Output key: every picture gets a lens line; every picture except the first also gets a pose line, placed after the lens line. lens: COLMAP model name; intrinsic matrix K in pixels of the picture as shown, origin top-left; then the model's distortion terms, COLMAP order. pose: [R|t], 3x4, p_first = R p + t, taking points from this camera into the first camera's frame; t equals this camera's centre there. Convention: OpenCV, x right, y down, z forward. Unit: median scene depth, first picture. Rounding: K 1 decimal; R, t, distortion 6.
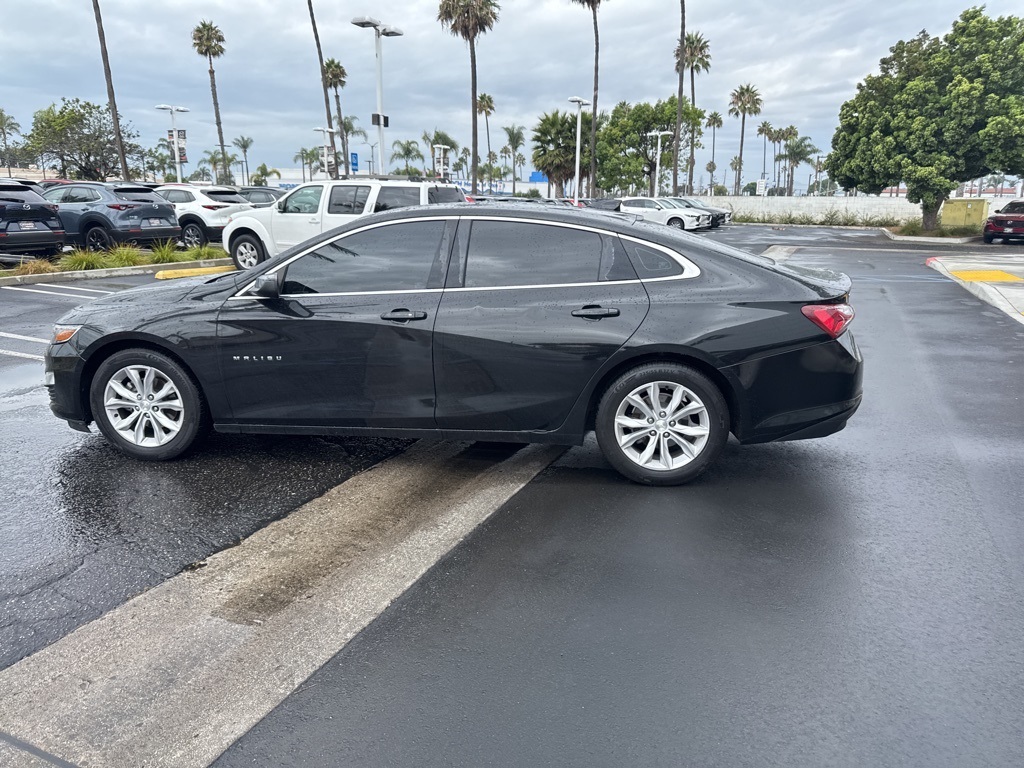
lens RADIAL K [[726.1, 0, 506.9], [0, 726.1, 378.8], [0, 0, 1]] dist [0.012562, -0.013781]
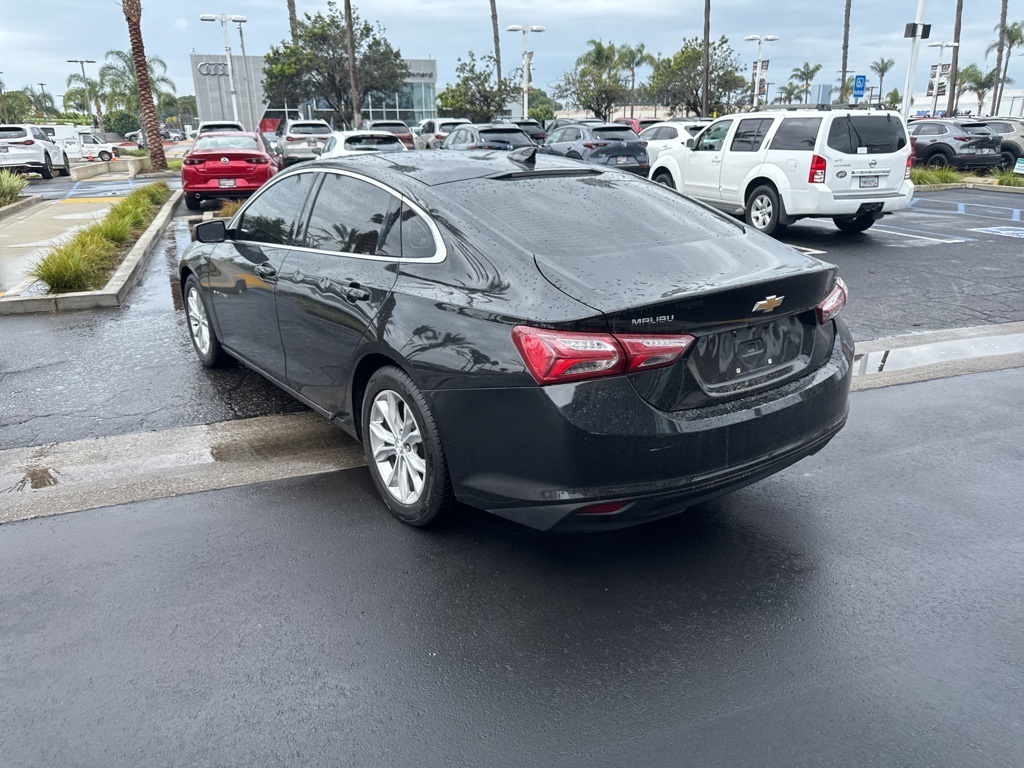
lens RADIAL K [[727.8, 0, 507.5], [0, 727.8, 388.0], [0, 0, 1]] dist [0.002710, -0.004576]
pose [[0.697981, 0.219036, -0.681796, 0.109358], [-0.150936, 0.975684, 0.158932, -0.018782], [0.700029, -0.008024, 0.714069, 0.069350]]
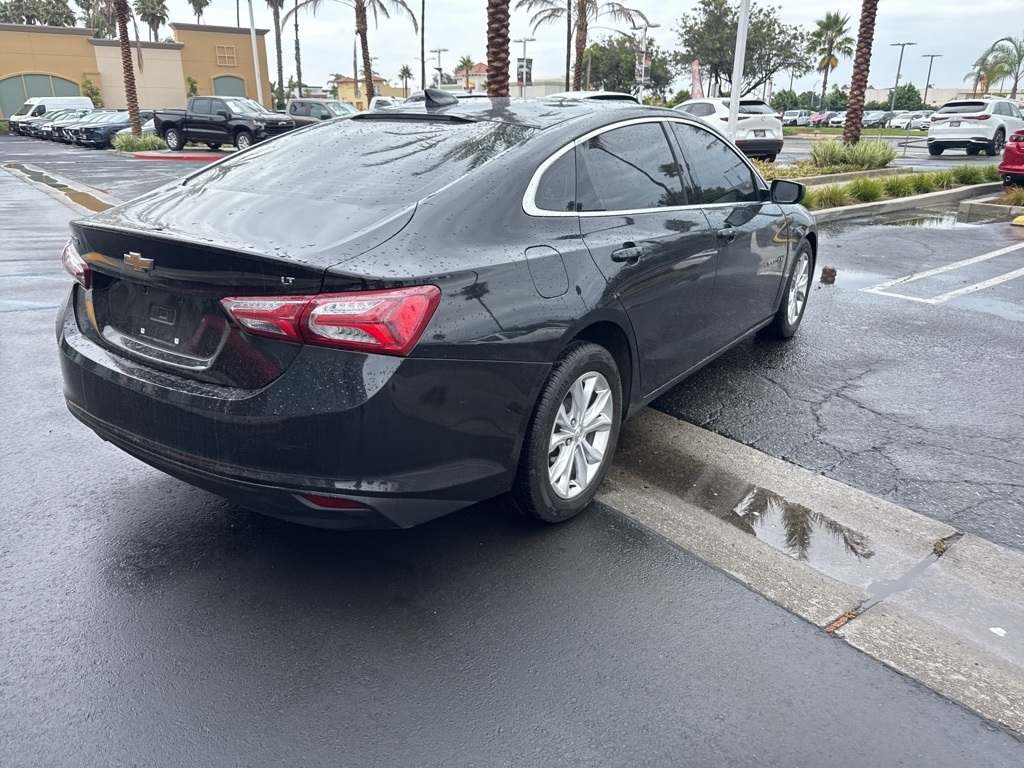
lens RADIAL K [[726.8, 0, 507.6], [0, 726.8, 383.1], [0, 0, 1]] dist [0.003165, -0.002578]
pose [[-0.461625, 0.293154, -0.837236, 0.117198], [-0.221059, 0.876024, 0.428620, -0.048361], [0.859090, 0.382940, -0.339590, 0.215277]]
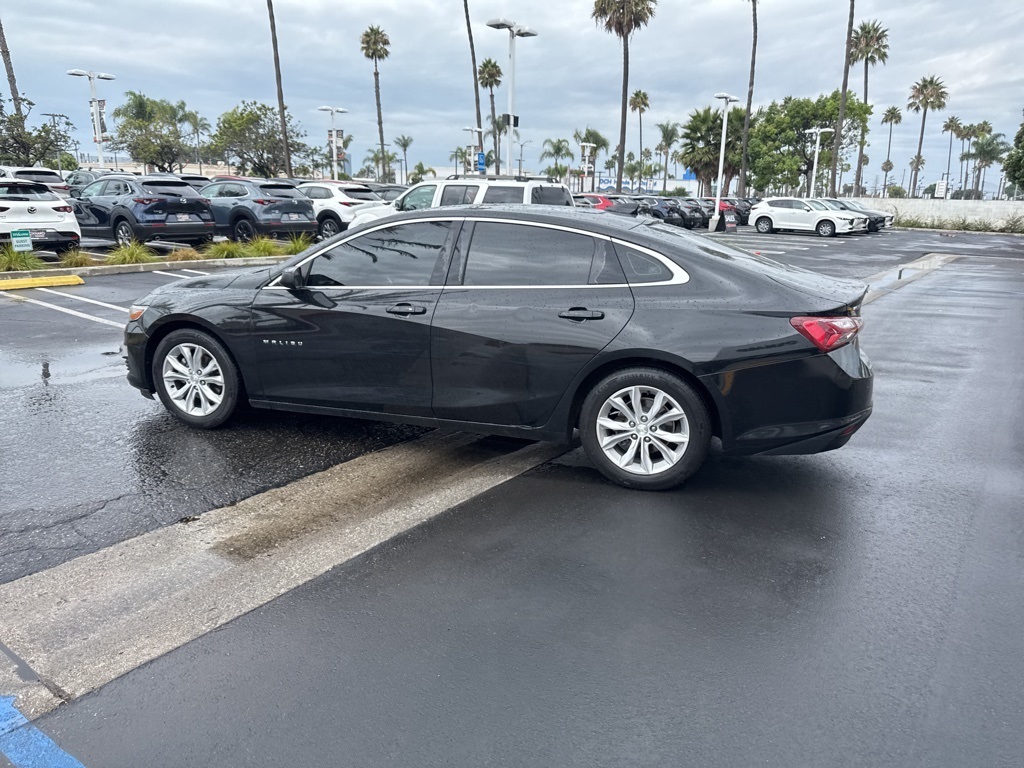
lens RADIAL K [[725.9, 0, 505.0], [0, 725.9, 383.5], [0, 0, 1]] dist [0.025571, -0.036775]
pose [[0.979083, 0.062313, -0.193684, 0.029009], [-0.060713, 0.998054, 0.014193, -0.000306], [0.194191, -0.002137, 0.980961, -0.003282]]
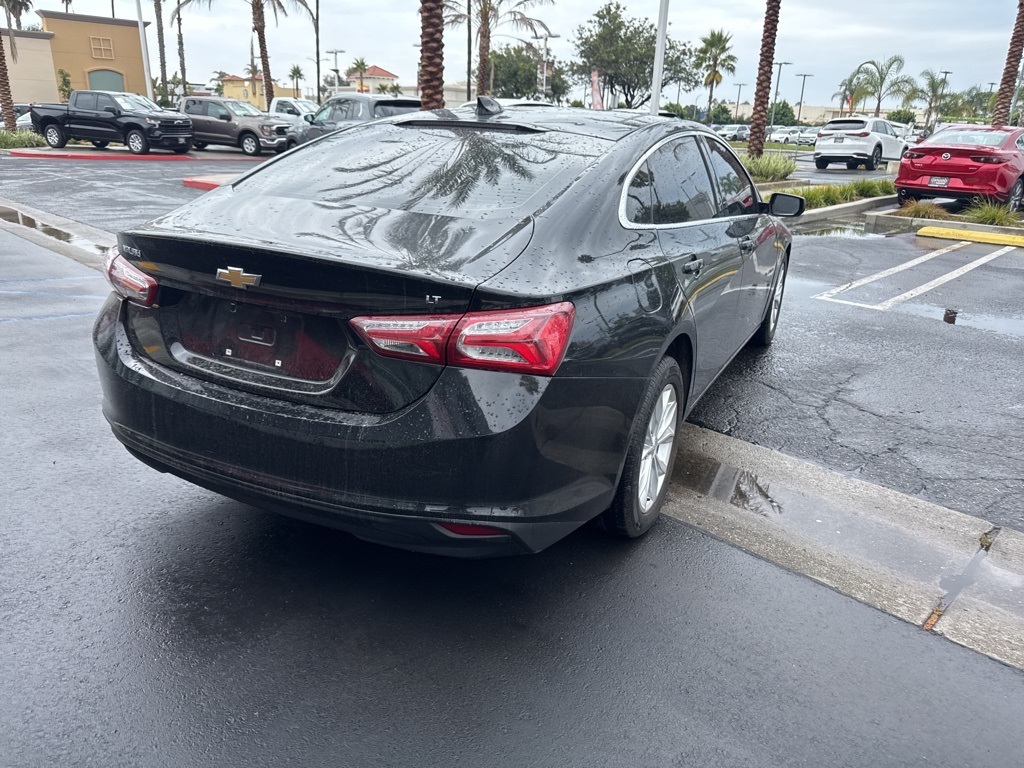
lens RADIAL K [[727.8, 0, 507.5], [0, 727.8, 388.0], [0, 0, 1]] dist [0.002710, -0.004576]
pose [[-0.334659, 0.301160, -0.892920, 0.124124], [-0.257956, 0.882086, 0.394186, -0.043317], [0.906345, 0.362252, -0.217513, 0.194564]]
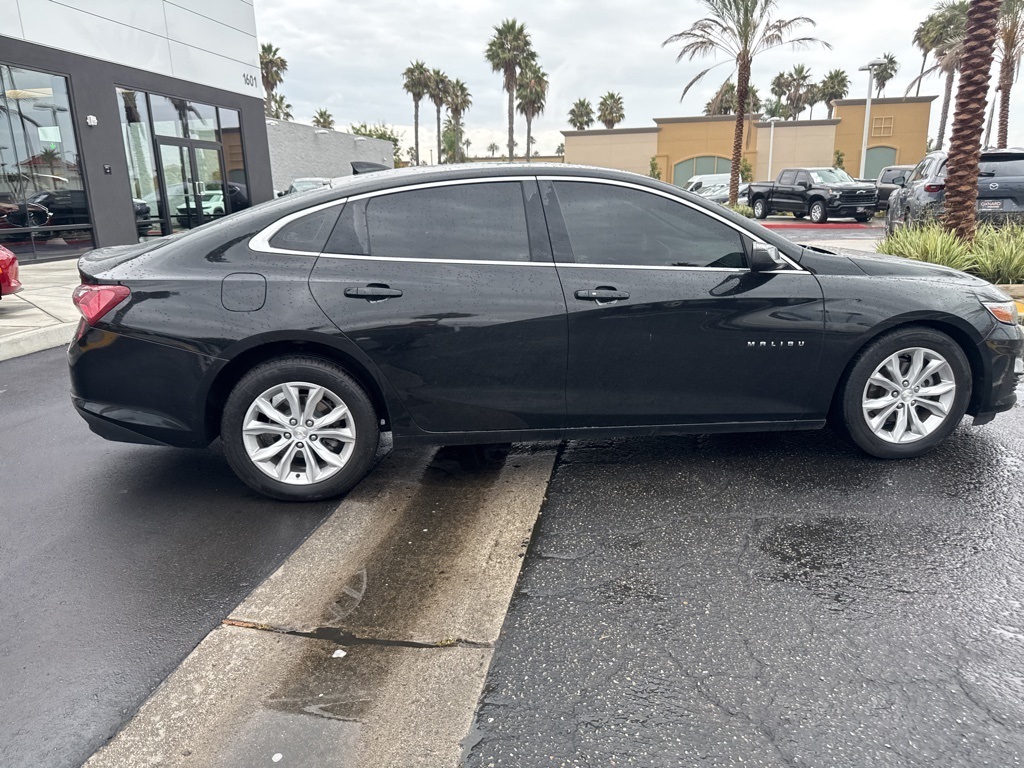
lens RADIAL K [[733.6, 0, 512.2], [0, 733.6, 386.7], [0, 0, 1]] dist [0.003924, -0.004645]
pose [[-0.966874, 0.074562, -0.244122, 0.032663], [-0.049808, 0.882890, 0.466931, -0.066037], [0.250348, 0.463623, -0.849929, 0.295788]]
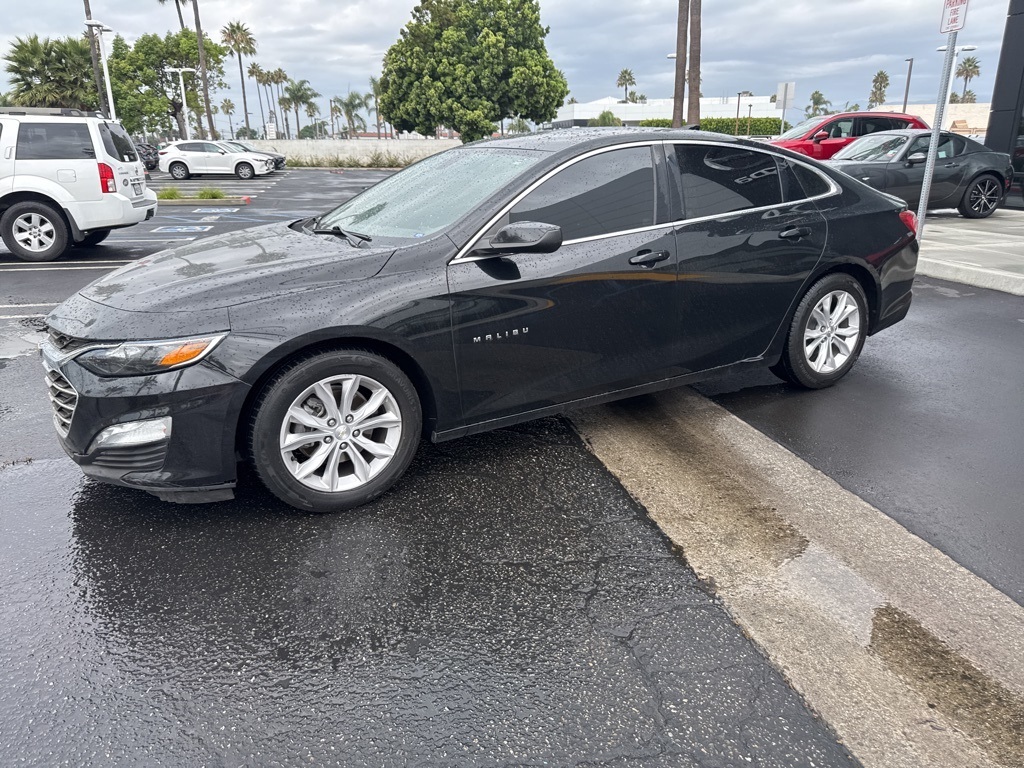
lens RADIAL K [[726.1, 0, 506.9], [0, 726.1, 378.8], [0, 0, 1]] dist [0.012562, -0.013781]
pose [[0.795725, -0.199397, 0.571893, -0.110166], [0.159206, 0.979908, 0.120139, -0.010255], [-0.584358, -0.004549, 0.811483, 0.051835]]
